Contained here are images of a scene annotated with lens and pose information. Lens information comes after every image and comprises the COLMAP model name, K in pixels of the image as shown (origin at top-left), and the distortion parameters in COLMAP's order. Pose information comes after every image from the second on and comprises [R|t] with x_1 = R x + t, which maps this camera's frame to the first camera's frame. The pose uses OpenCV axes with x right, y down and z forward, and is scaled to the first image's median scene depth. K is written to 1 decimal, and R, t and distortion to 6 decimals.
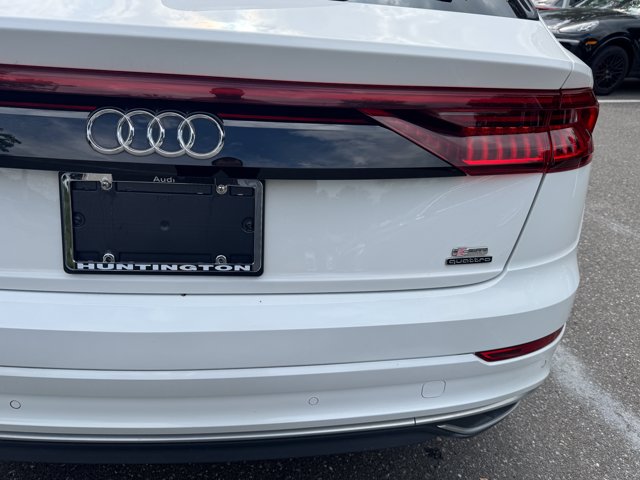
lens RADIAL K [[515.5, 0, 320.1], [0, 515.5, 267.0], [0, 0, 1]] dist [0.096046, -0.099572]
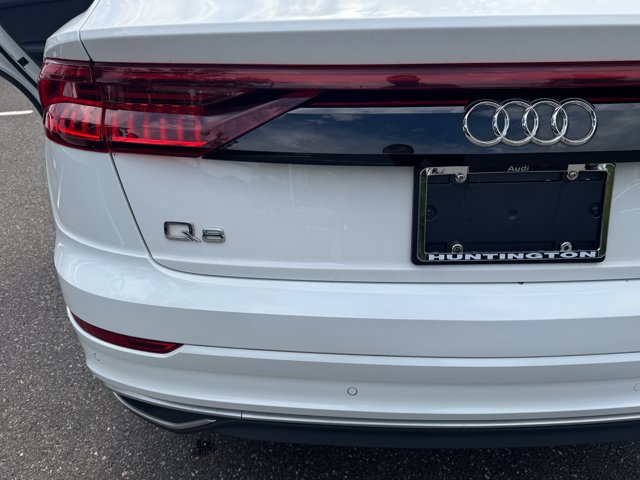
lens RADIAL K [[515.5, 0, 337.1], [0, 515.5, 261.7], [0, 0, 1]] dist [0.096046, -0.099572]
pose [[0.997983, -0.029157, -0.056396, -0.573366], [0.030261, 0.999365, 0.018823, -0.017511], [0.055811, -0.020491, 0.998231, -0.026752]]
